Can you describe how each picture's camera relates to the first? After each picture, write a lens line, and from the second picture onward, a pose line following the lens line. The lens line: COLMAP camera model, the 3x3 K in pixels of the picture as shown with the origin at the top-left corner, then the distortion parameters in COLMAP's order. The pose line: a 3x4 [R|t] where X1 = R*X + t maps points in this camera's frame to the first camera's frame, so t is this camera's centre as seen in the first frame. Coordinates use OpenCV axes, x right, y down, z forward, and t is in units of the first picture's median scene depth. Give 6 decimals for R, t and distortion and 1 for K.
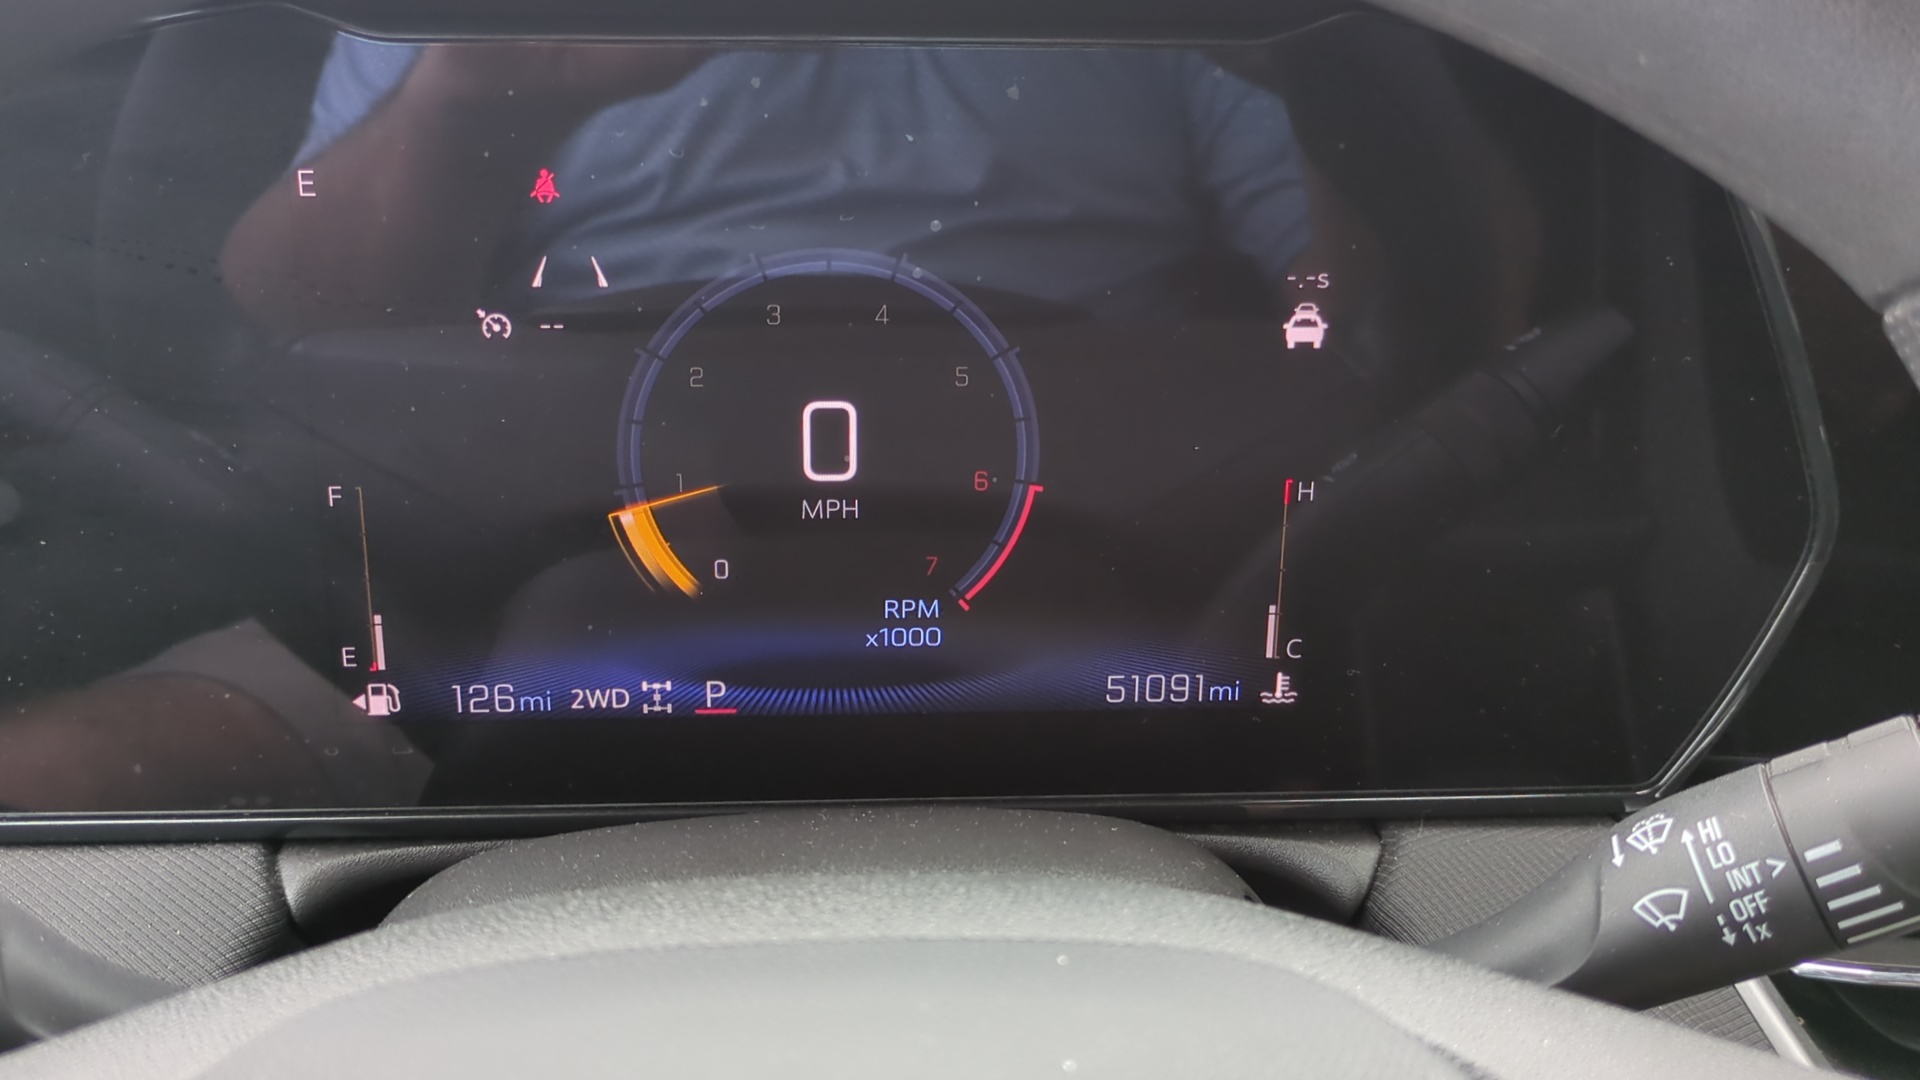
lens RADIAL K [[2088.1, 0, 971.5], [0, 2088.1, 530.4], [0, 0, 1]] dist [0.028308, 0.008800]
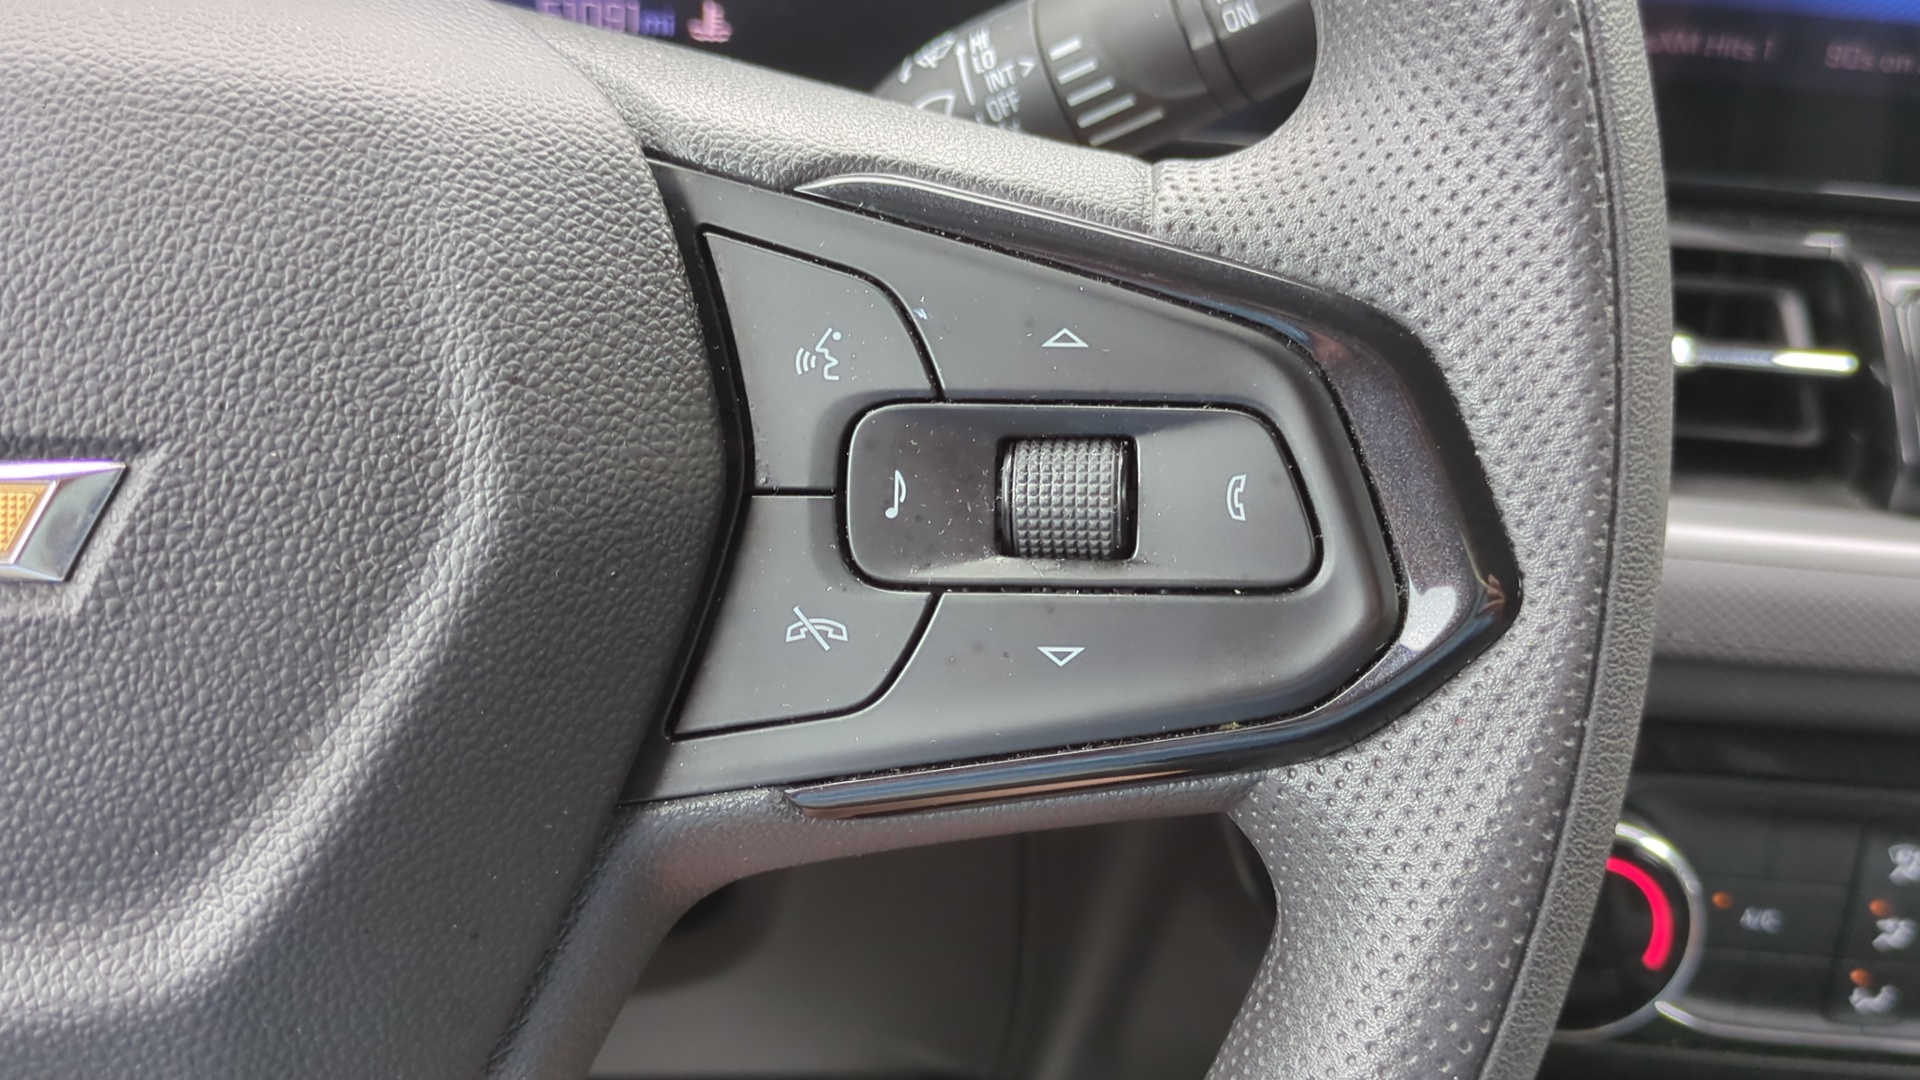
lens RADIAL K [[2088.1, 0, 971.5], [0, 2088.1, 530.4], [0, 0, 1]] dist [0.028308, 0.008800]
pose [[0.996866, 0.032889, 0.071952, 0.221580], [-0.040378, 0.993627, 0.105235, 0.221202], [-0.068033, -0.107810, 0.991841, -0.069344]]
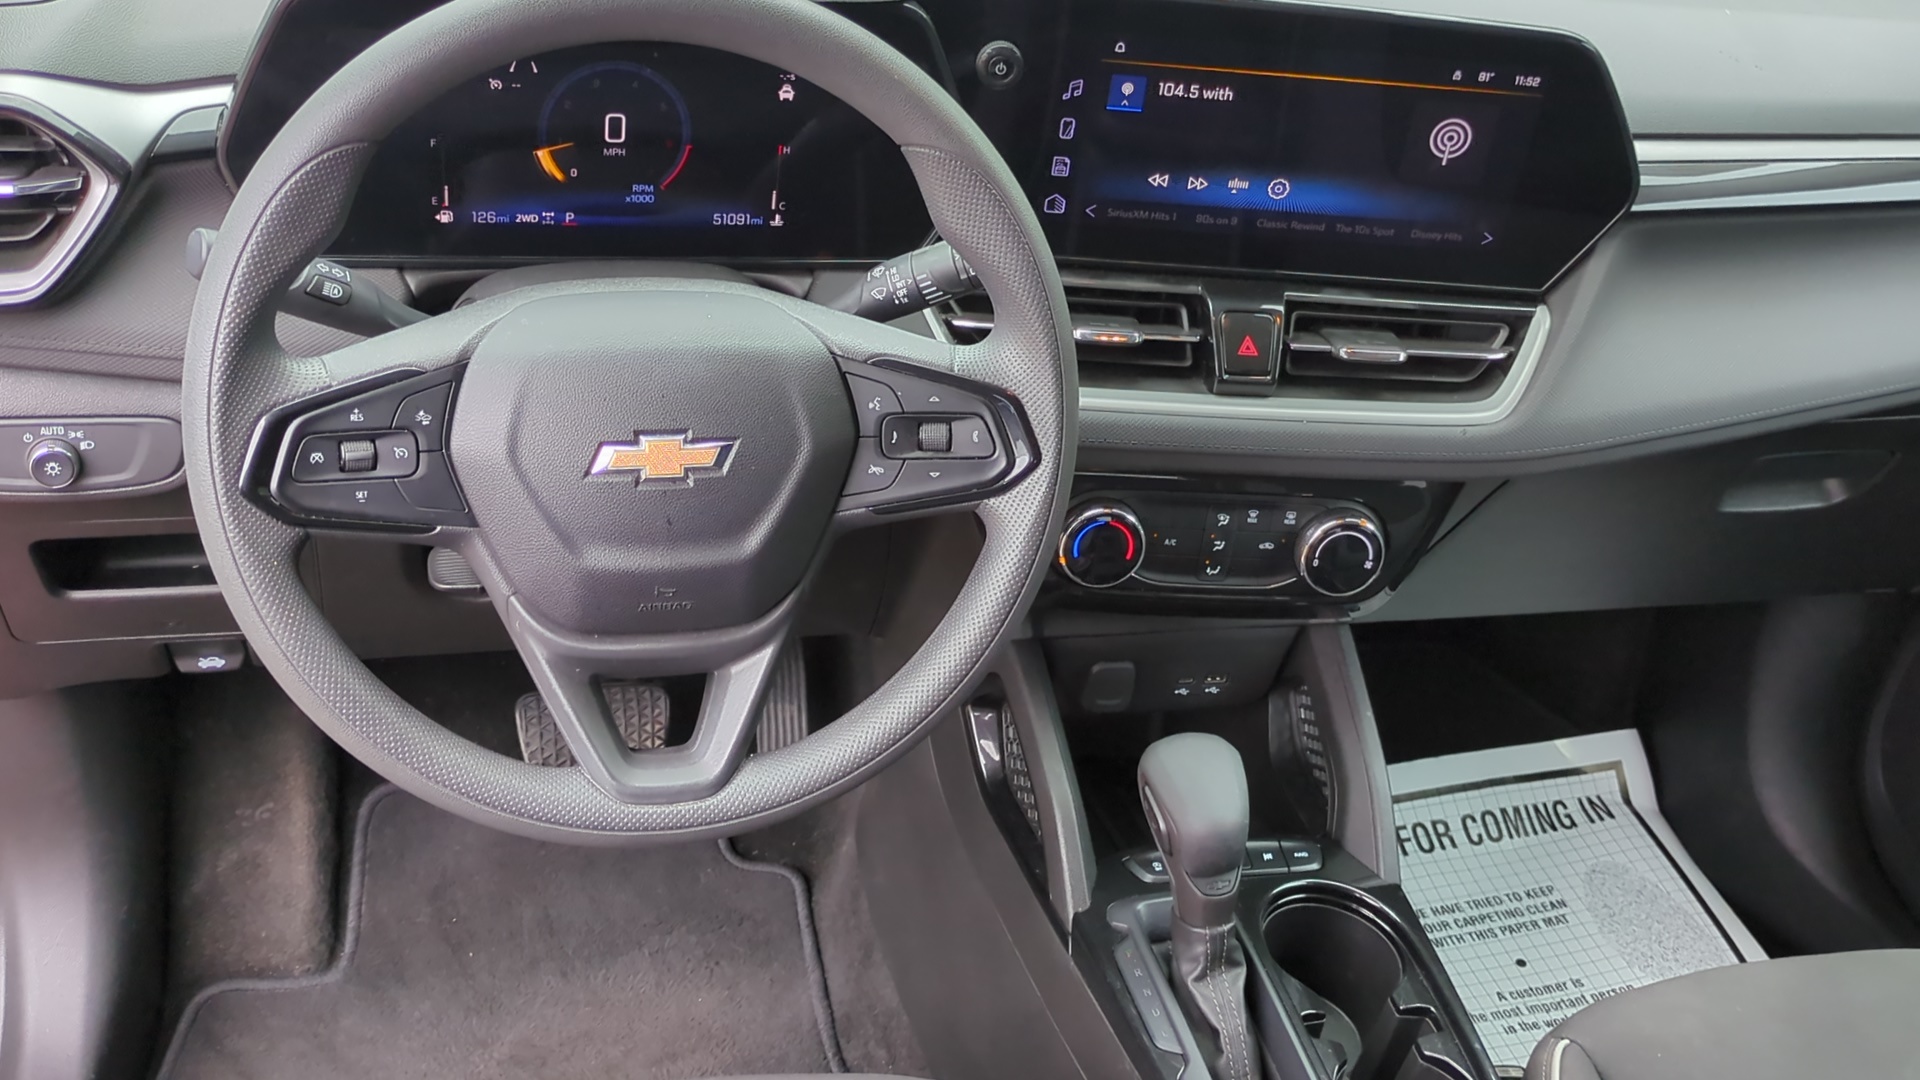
lens RADIAL K [[2088.1, 0, 971.5], [0, 2088.1, 530.4], [0, 0, 1]] dist [0.028308, 0.008800]
pose [[0.980437, -0.005851, 0.196745, -0.153055], [-0.043510, 0.968388, 0.245624, -0.227629], [-0.191962, -0.249380, 0.949189, -1.859262]]
